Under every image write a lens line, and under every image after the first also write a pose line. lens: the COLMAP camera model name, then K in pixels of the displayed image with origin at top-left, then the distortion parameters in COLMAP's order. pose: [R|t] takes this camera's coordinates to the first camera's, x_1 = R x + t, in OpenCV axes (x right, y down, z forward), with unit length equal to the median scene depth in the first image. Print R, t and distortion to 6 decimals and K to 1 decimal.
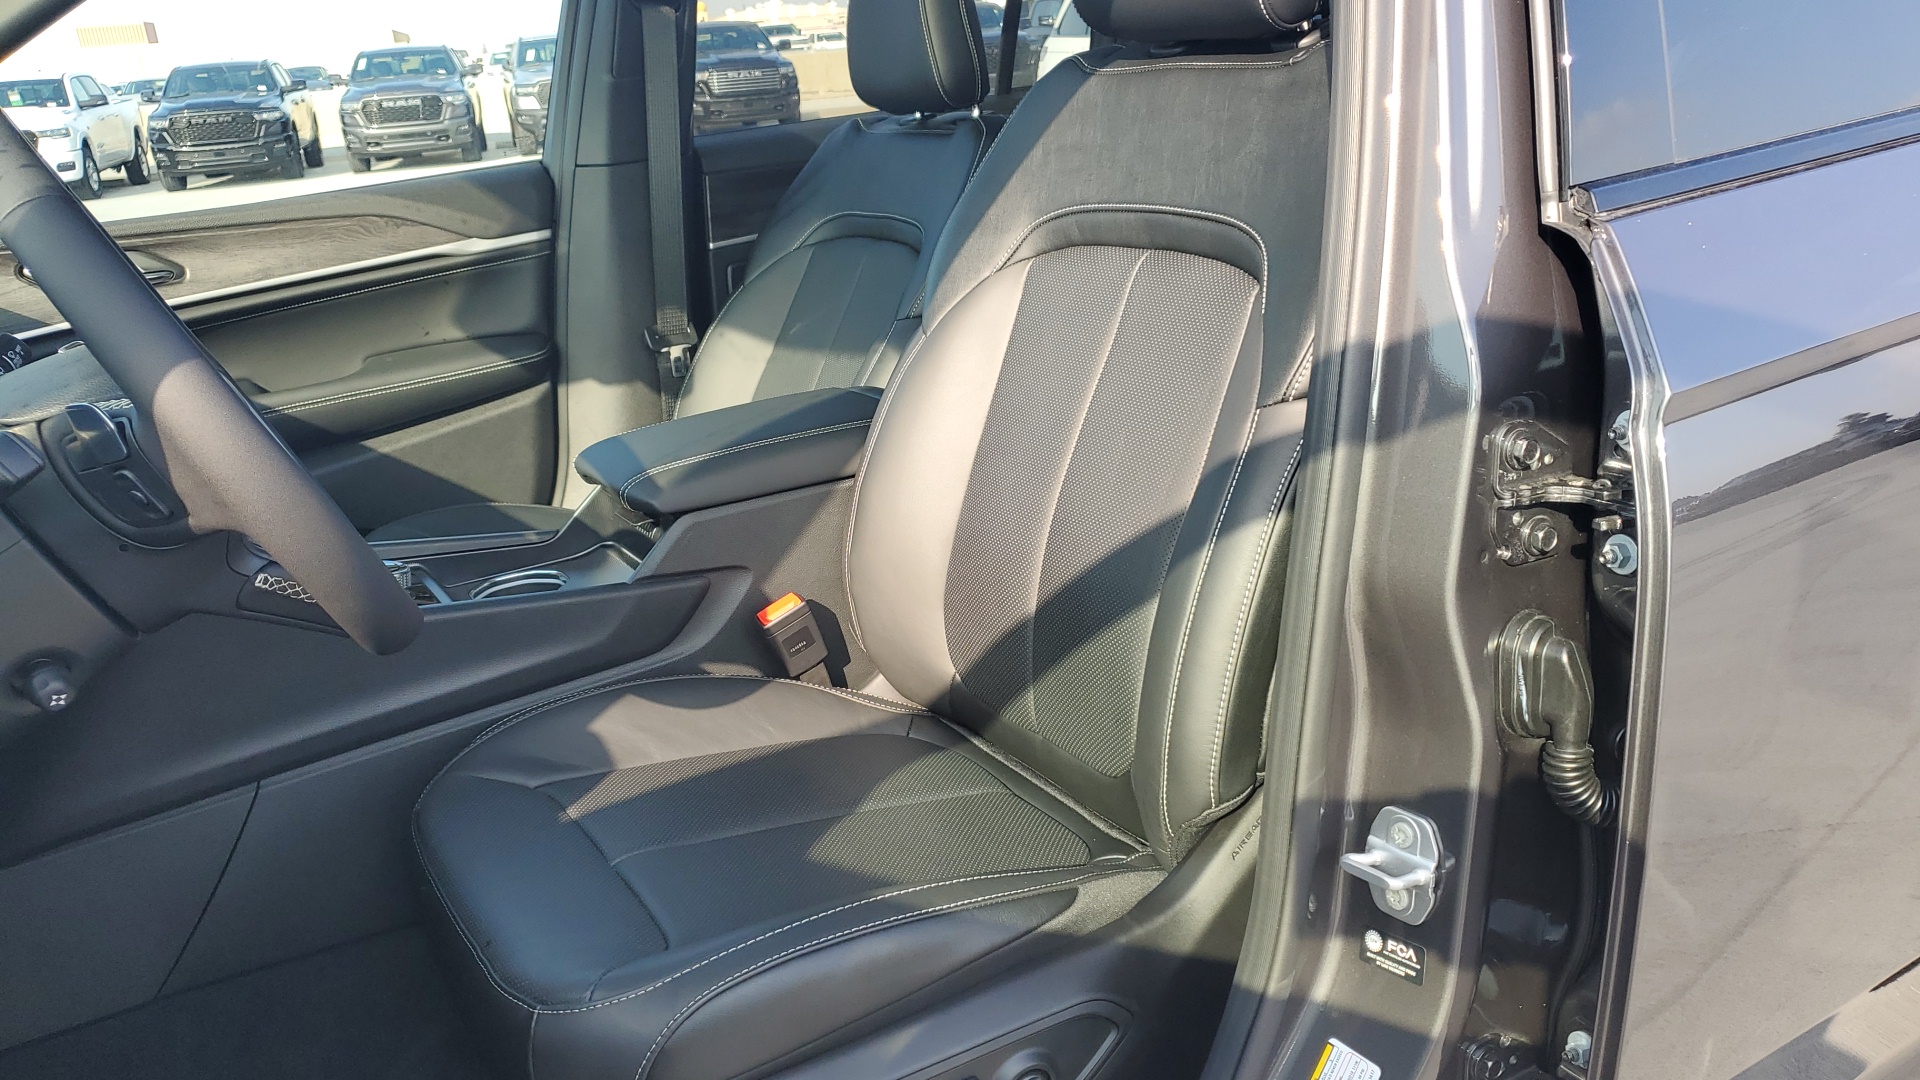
lens RADIAL K [[1505.1, 0, 969.7], [0, 1505.1, 539.7], [0, 0, 1]] dist [-0.024654, 0.047001]
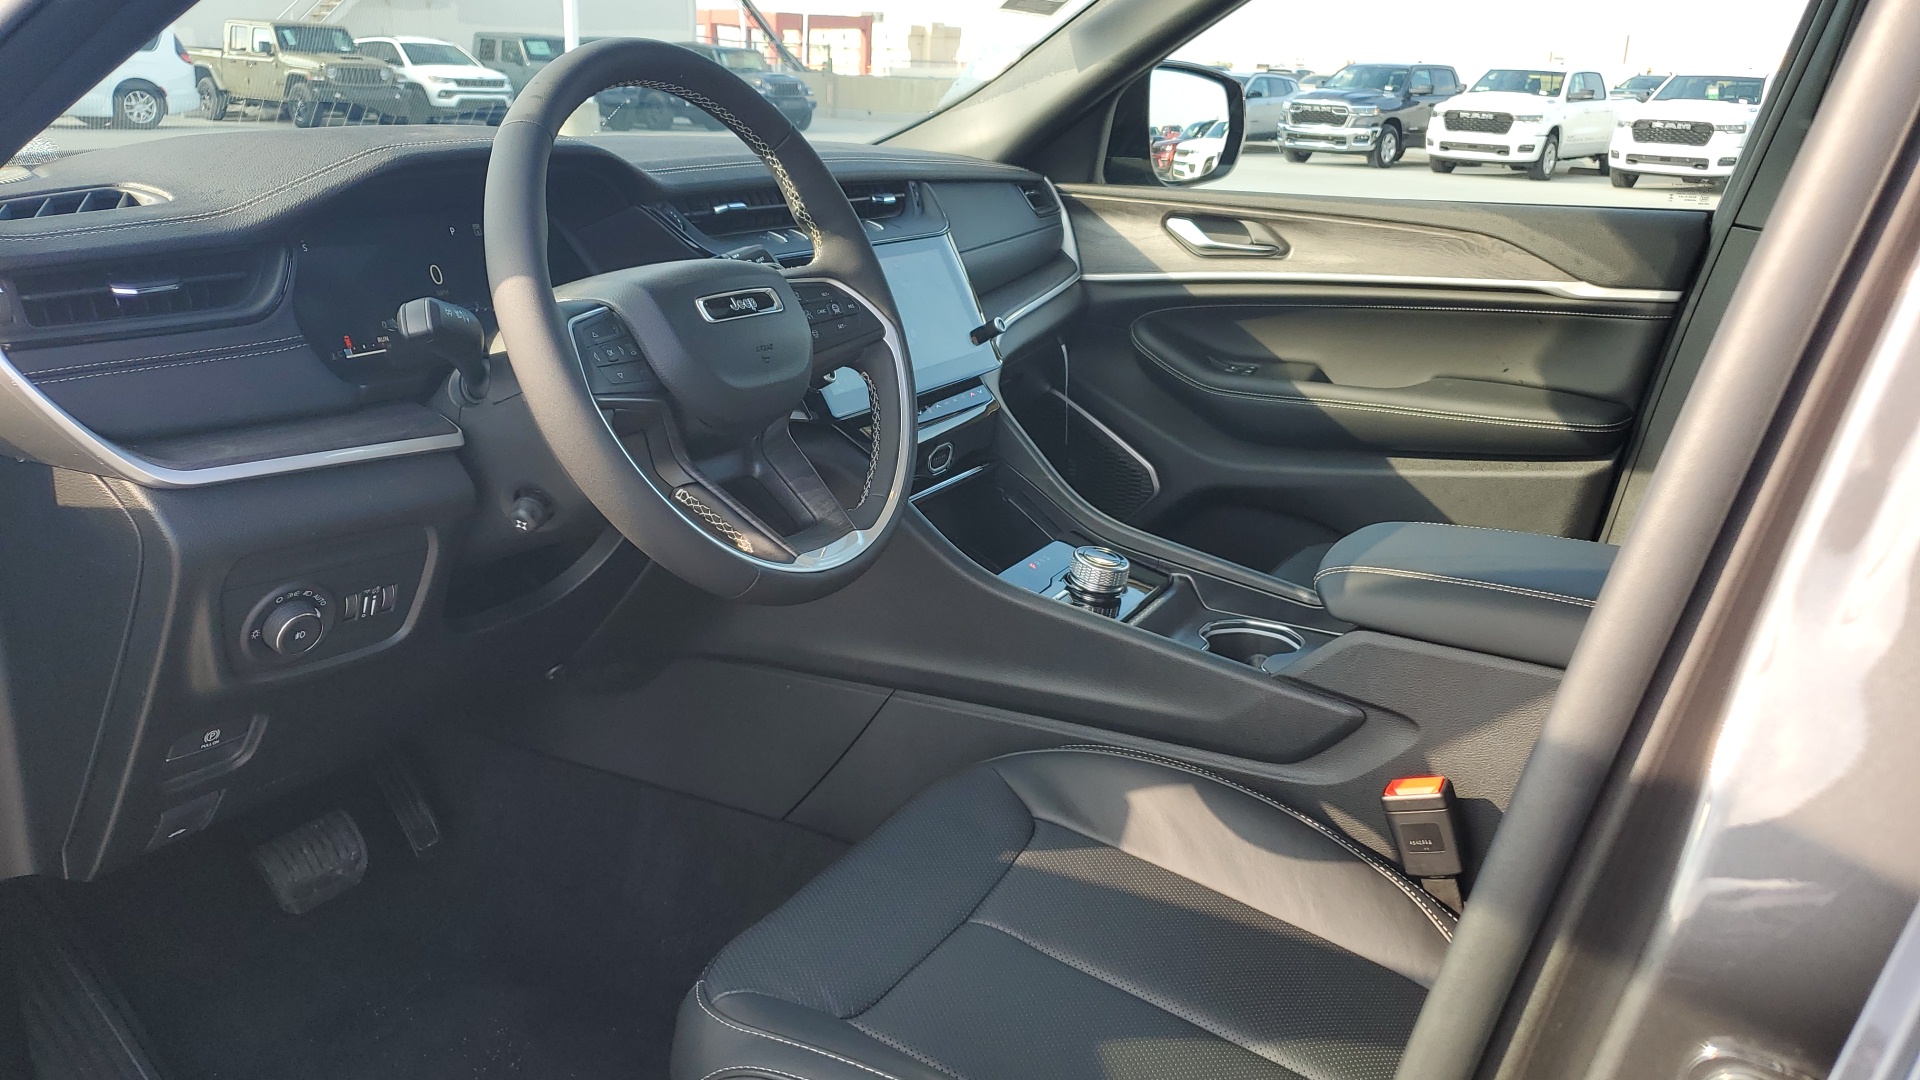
lens RADIAL K [[1505.1, 0, 969.7], [0, 1505.1, 539.7], [0, 0, 1]] dist [-0.024654, 0.047001]
pose [[0.520202, 0.345004, -0.781257, 0.229333], [-0.346975, 0.921252, 0.175792, -0.093315], [0.780384, 0.179629, 0.598945, 0.222931]]
